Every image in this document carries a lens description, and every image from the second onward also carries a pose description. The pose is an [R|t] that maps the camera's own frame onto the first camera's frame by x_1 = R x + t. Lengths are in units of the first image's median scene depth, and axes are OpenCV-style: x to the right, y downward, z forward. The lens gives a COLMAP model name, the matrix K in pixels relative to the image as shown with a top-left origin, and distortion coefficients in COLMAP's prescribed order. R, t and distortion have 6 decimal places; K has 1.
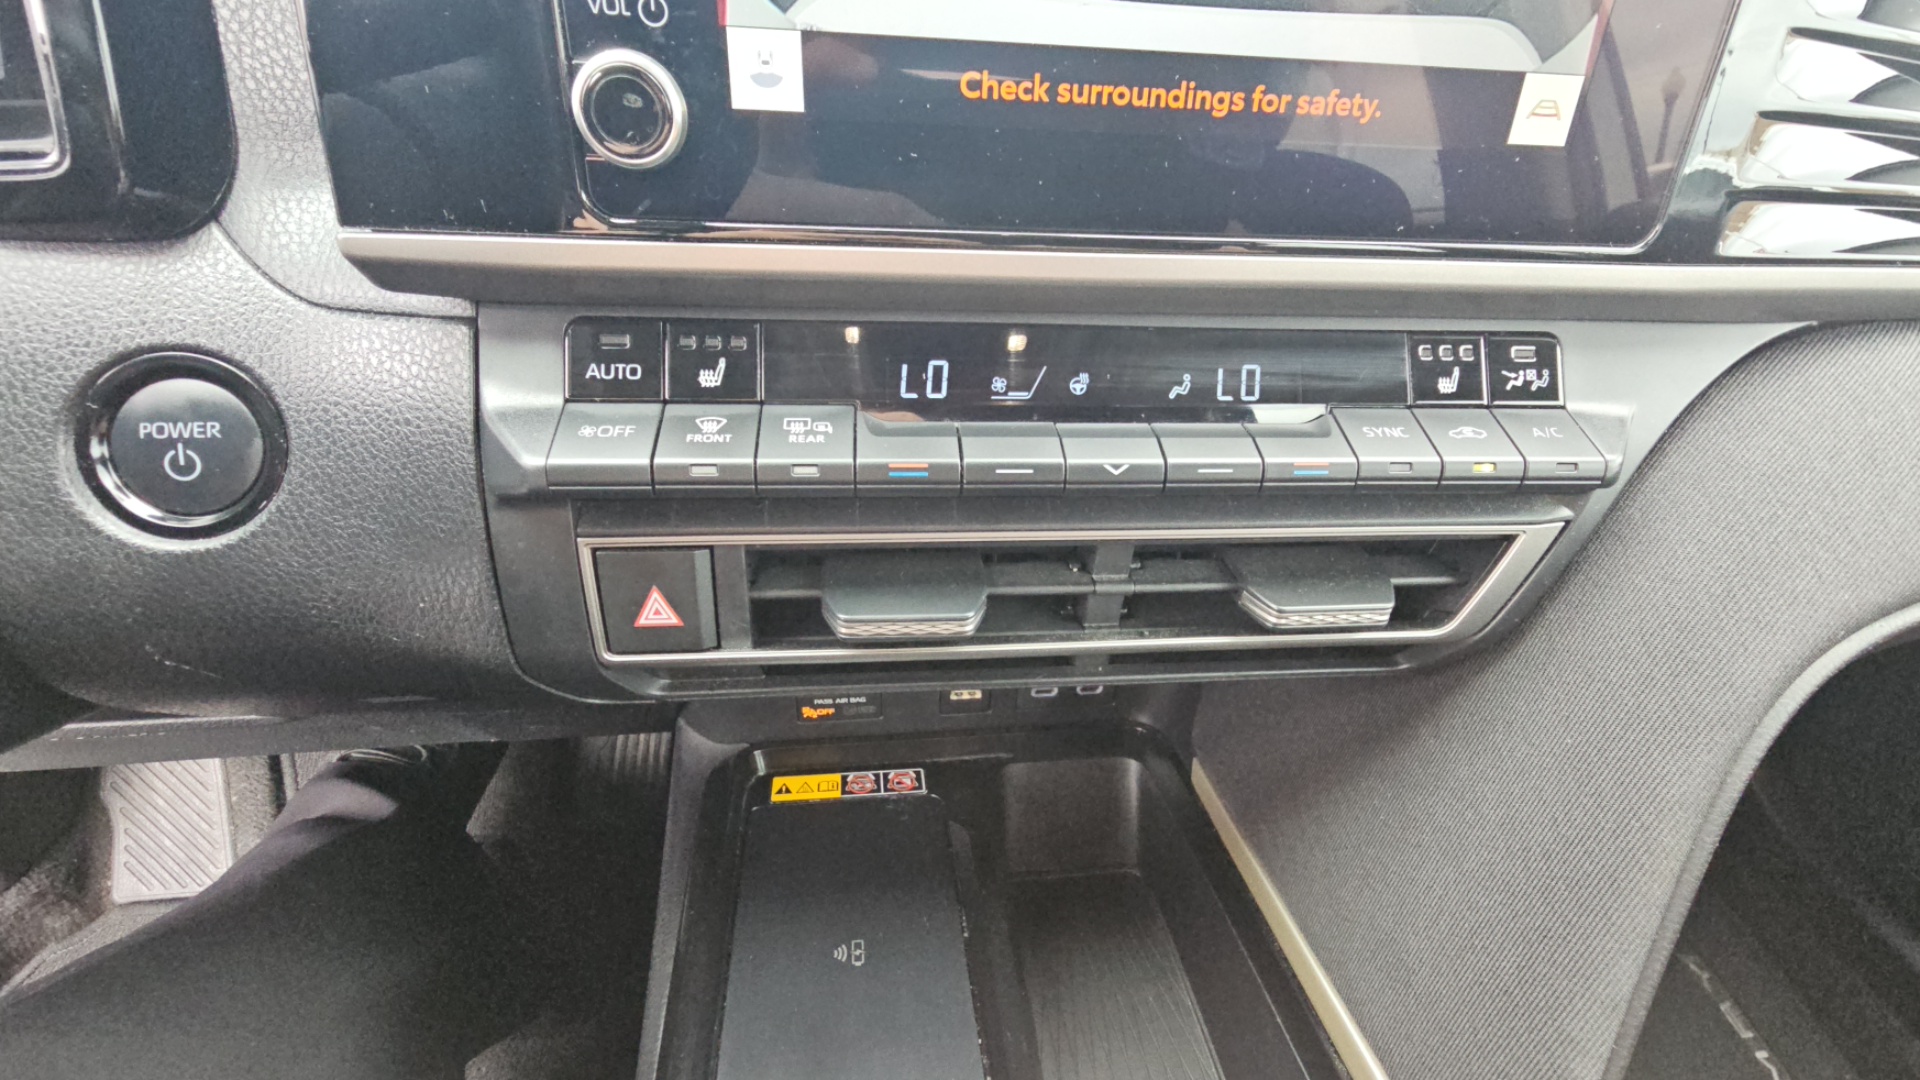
lens RADIAL K [[854.2, 0, 979.1], [0, 854.2, 549.1], [0, 0, 1]] dist [0.010788, -0.007157]
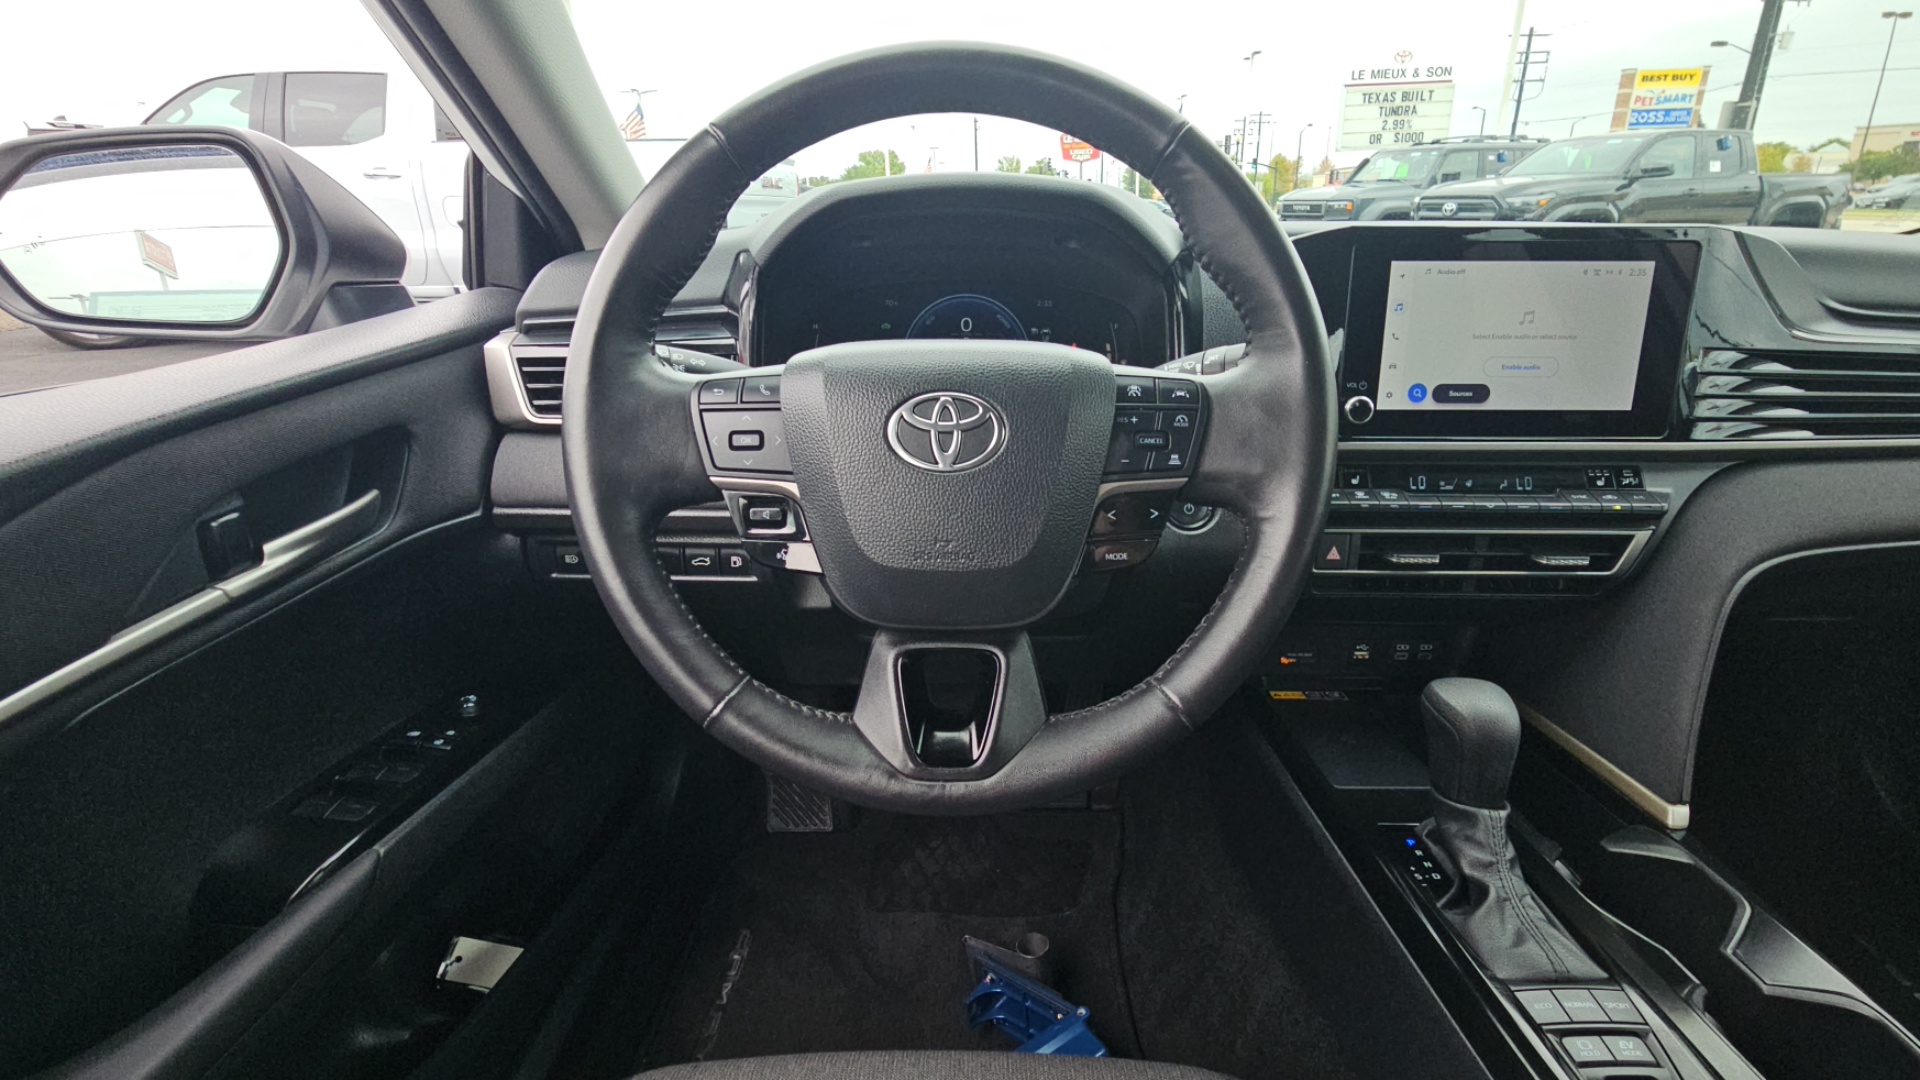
lens RADIAL K [[851.1, 0, 980.5], [0, 851.1, 550.6], [0, 0, 1]] dist [0.002459, -0.000400]
pose [[0.989488, -0.001985, -0.144601, -0.640696], [-0.029279, 0.976448, -0.213759, 0.406221], [0.141619, 0.215746, 0.966125, -1.170721]]
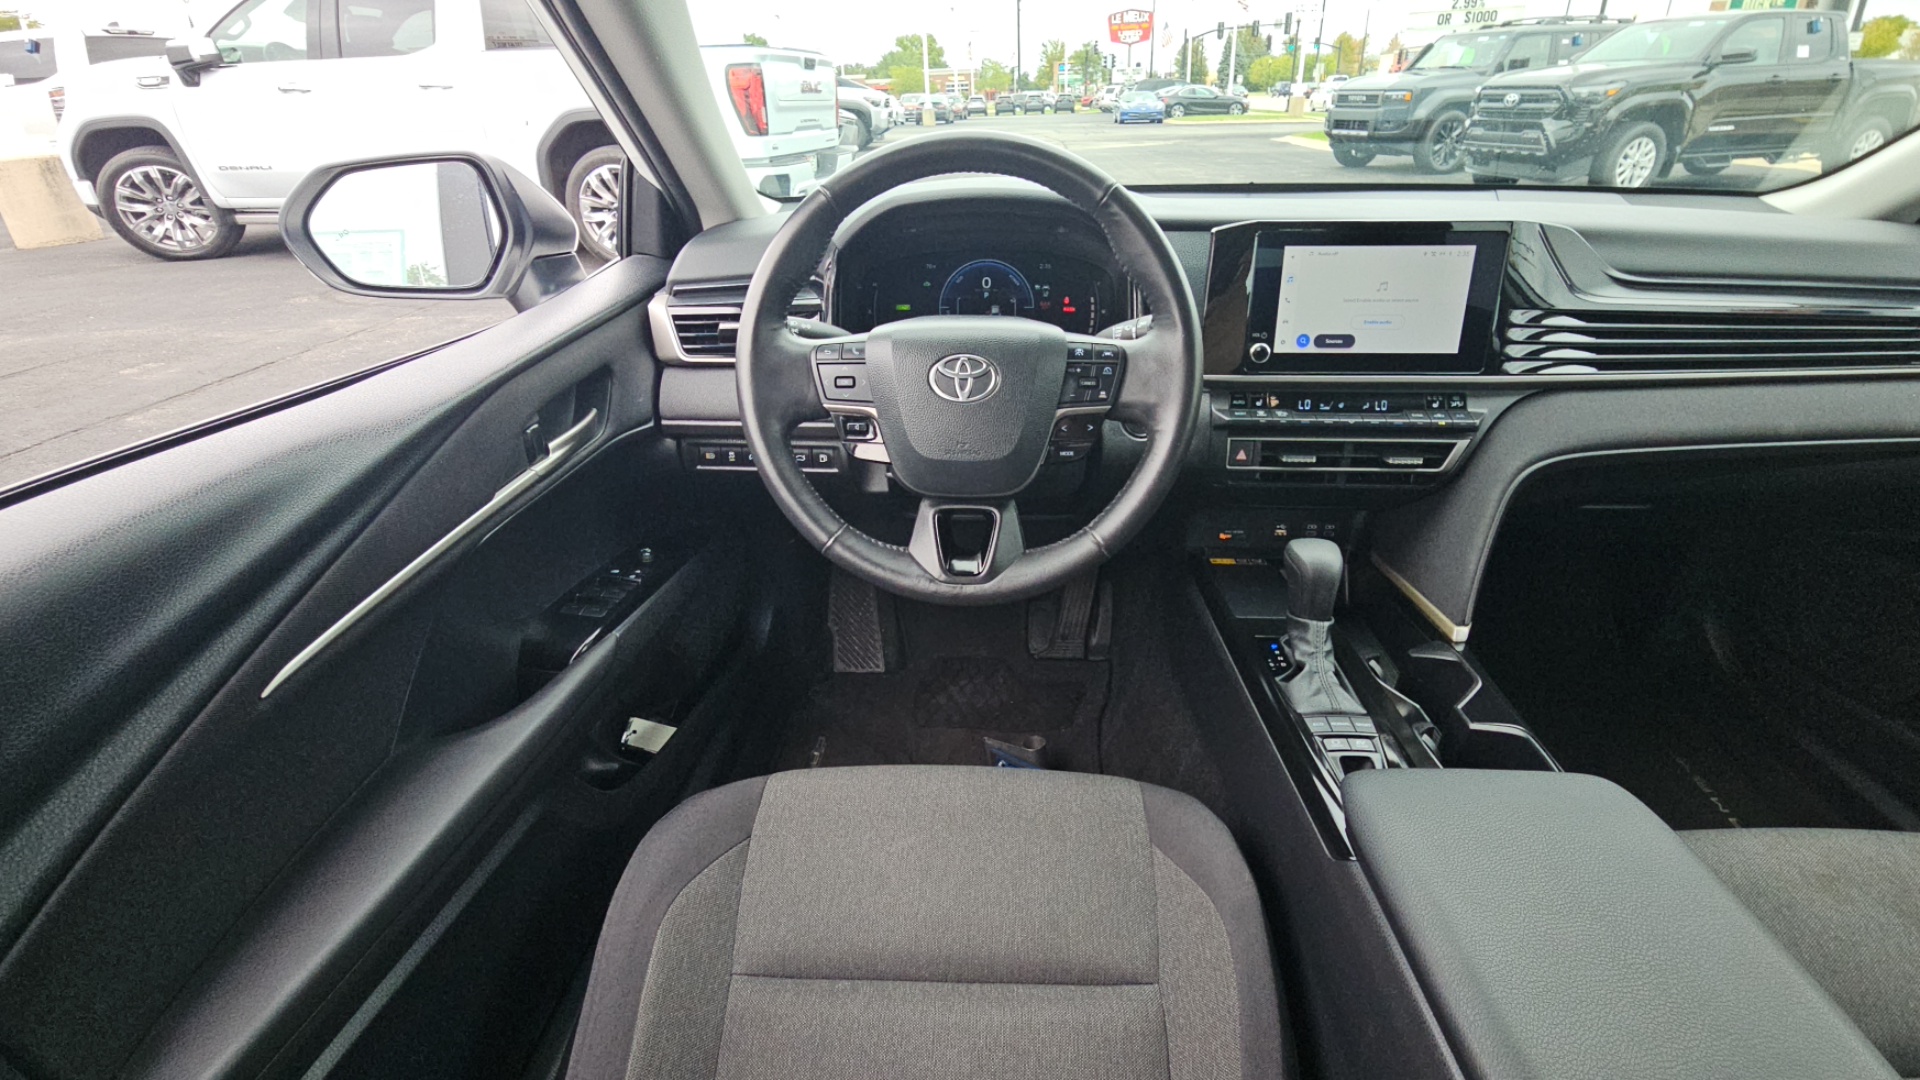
lens RADIAL K [[853.9, 0, 979.9], [0, 853.9, 545.3], [0, 0, 1]] dist [0.001080, -0.001079]
pose [[0.981912, 0.023365, -0.187888, -0.461220], [-0.045040, 0.992694, -0.111934, 0.580964], [0.183900, 0.118371, 0.975791, -1.874435]]
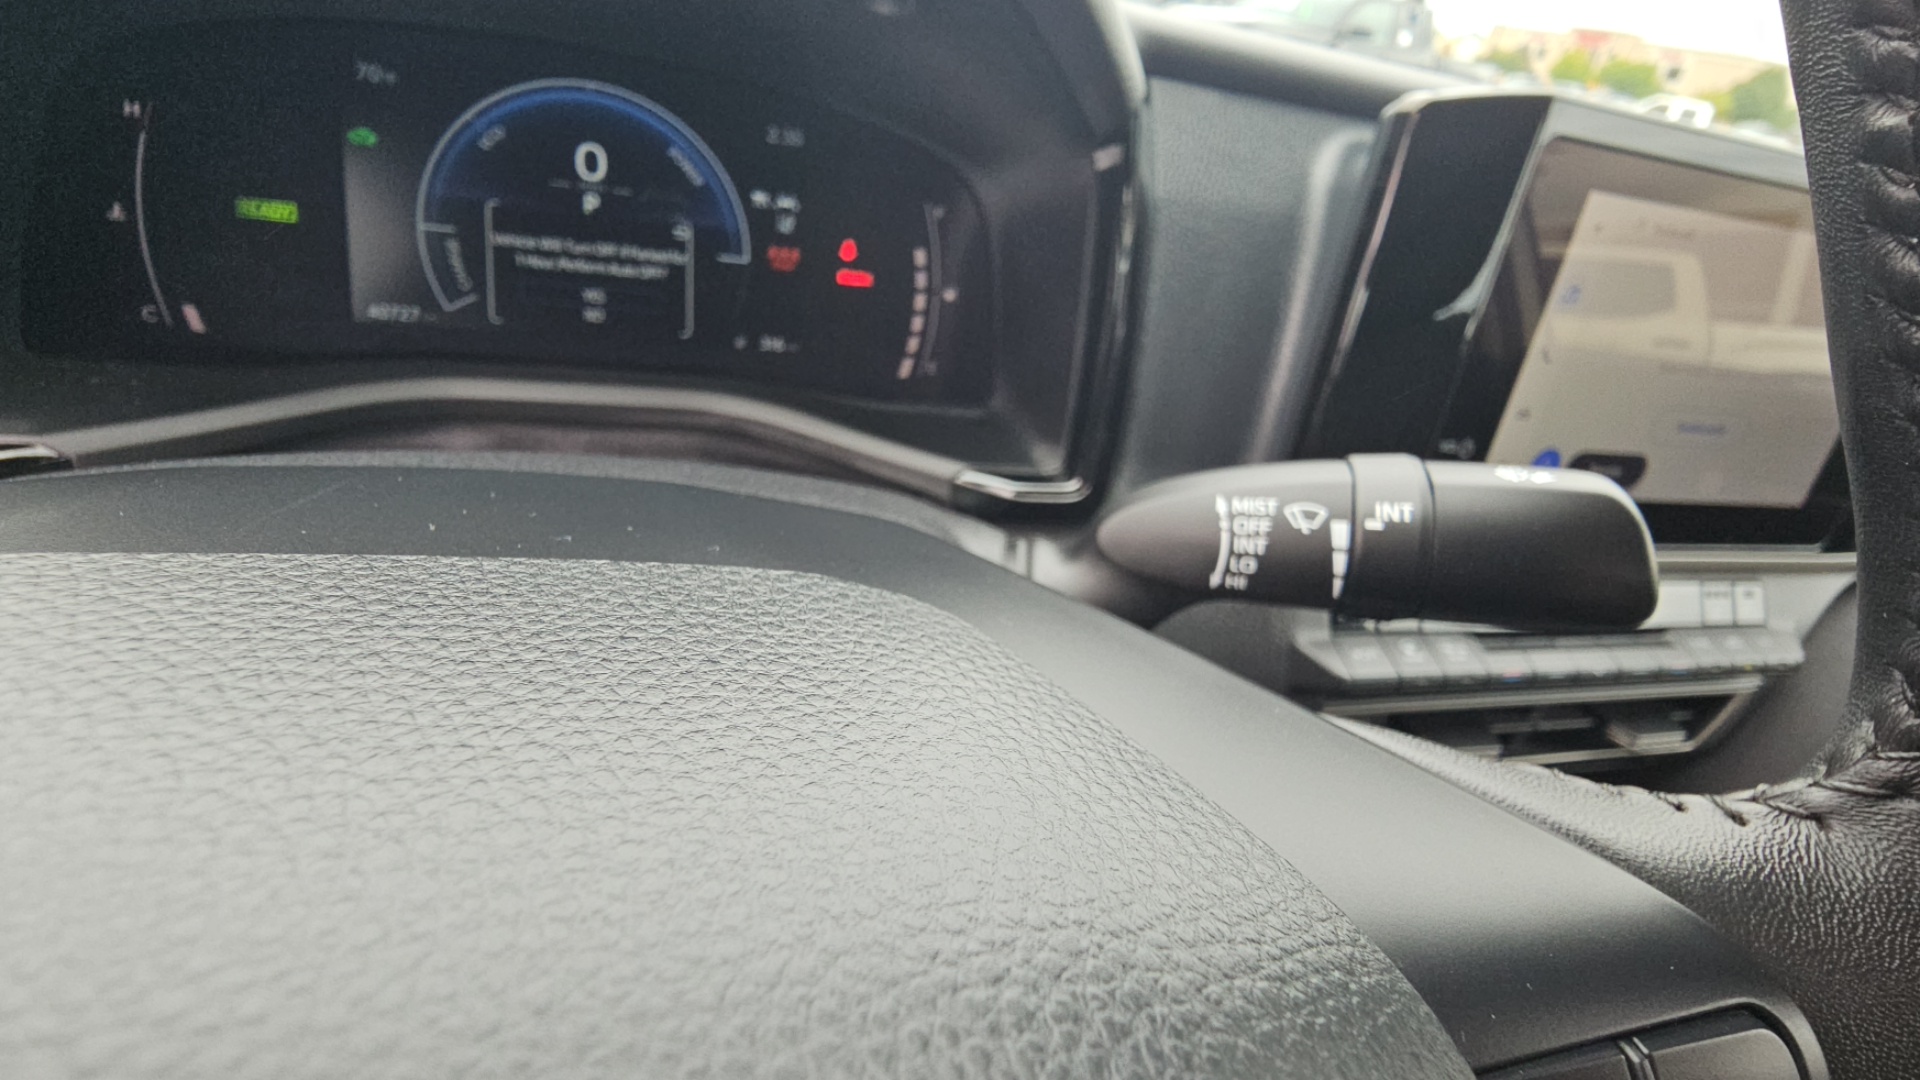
lens RADIAL K [[869.5, 0, 971.0], [0, 869.5, 542.3], [0, 0, 1]] dist [0.015109, -0.012434]
pose [[0.981603, 0.030136, 0.188541, -0.746331], [-0.027516, 0.999485, -0.016501, -0.153642], [-0.188941, 0.011010, 0.981927, -0.275001]]
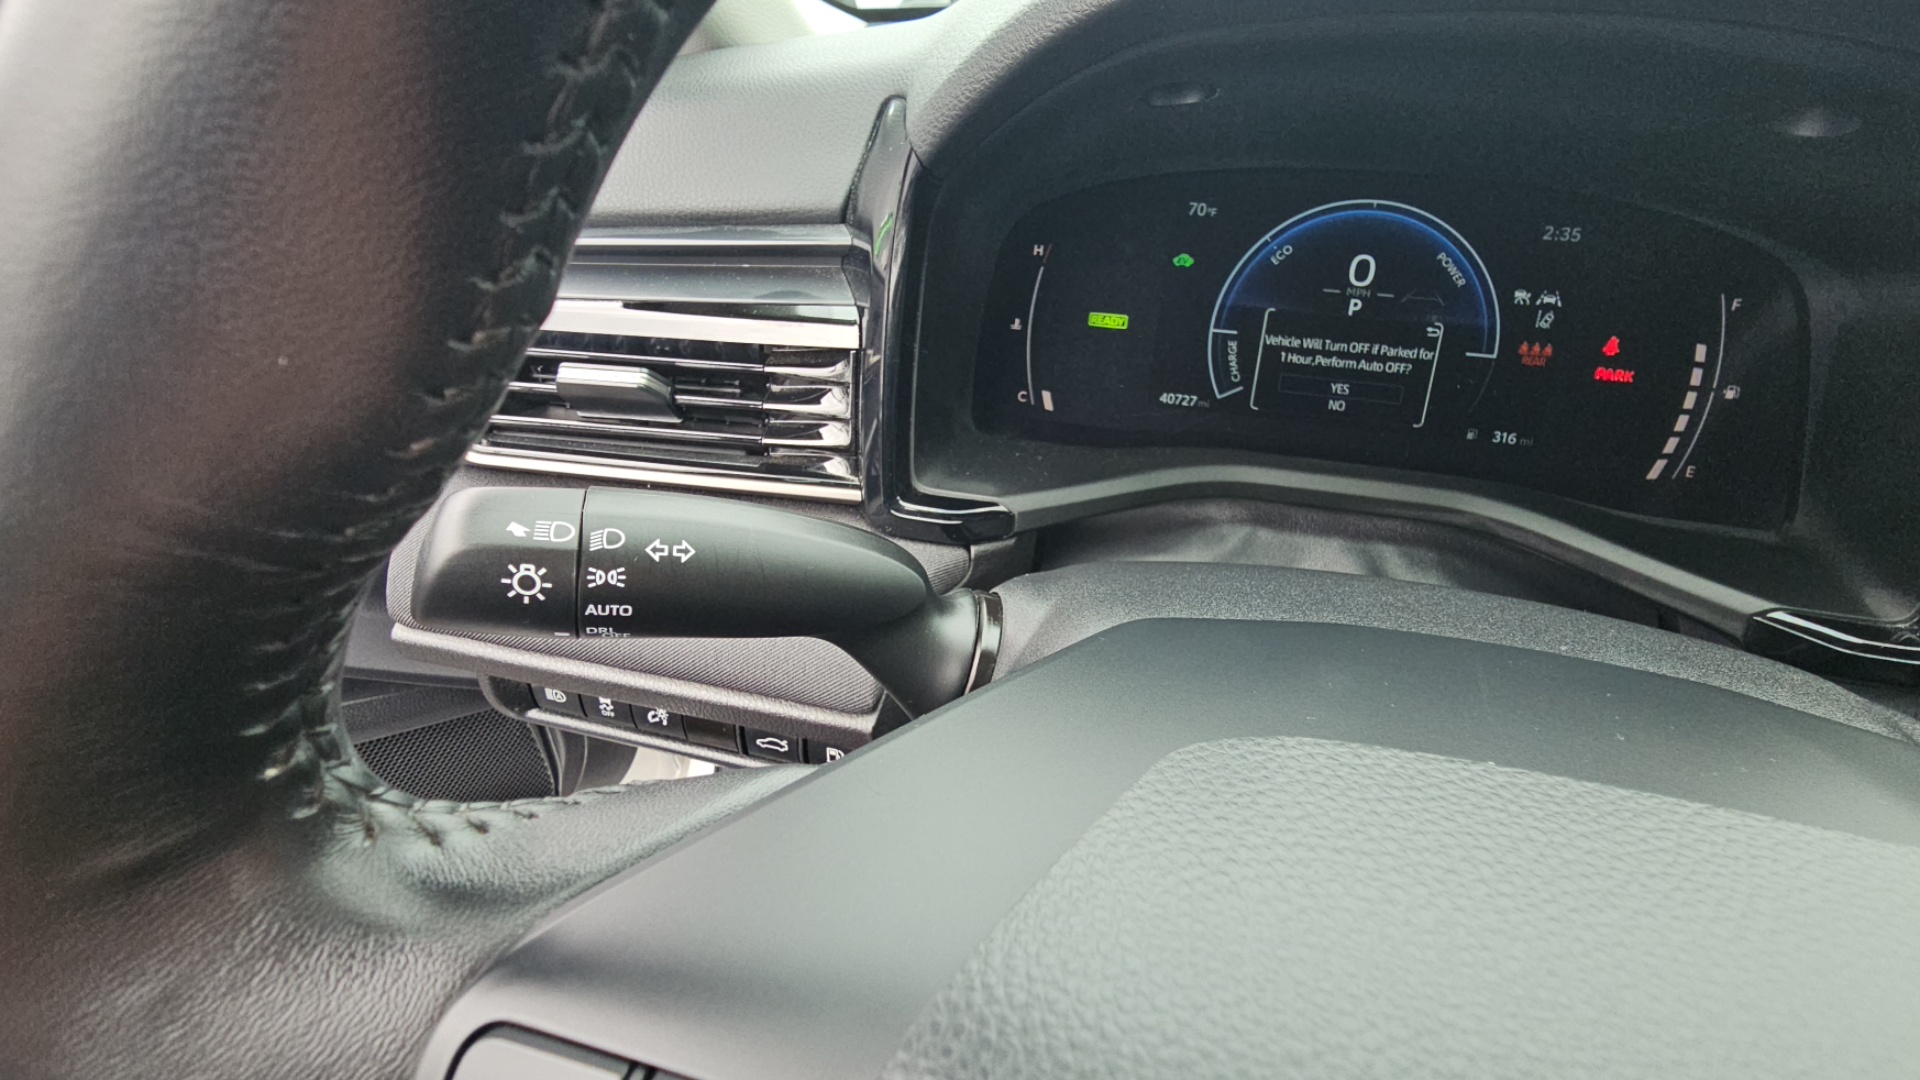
lens RADIAL K [[858.4, 0, 985.4], [0, 858.4, 542.9], [0, 0, 1]] dist [0.004557, -0.000846]
pose [[0.927793, 0.172978, -0.330574, -0.974052], [-0.171446, 0.984606, 0.034026, -0.198283], [0.331371, 0.025107, 0.943166, -0.376064]]
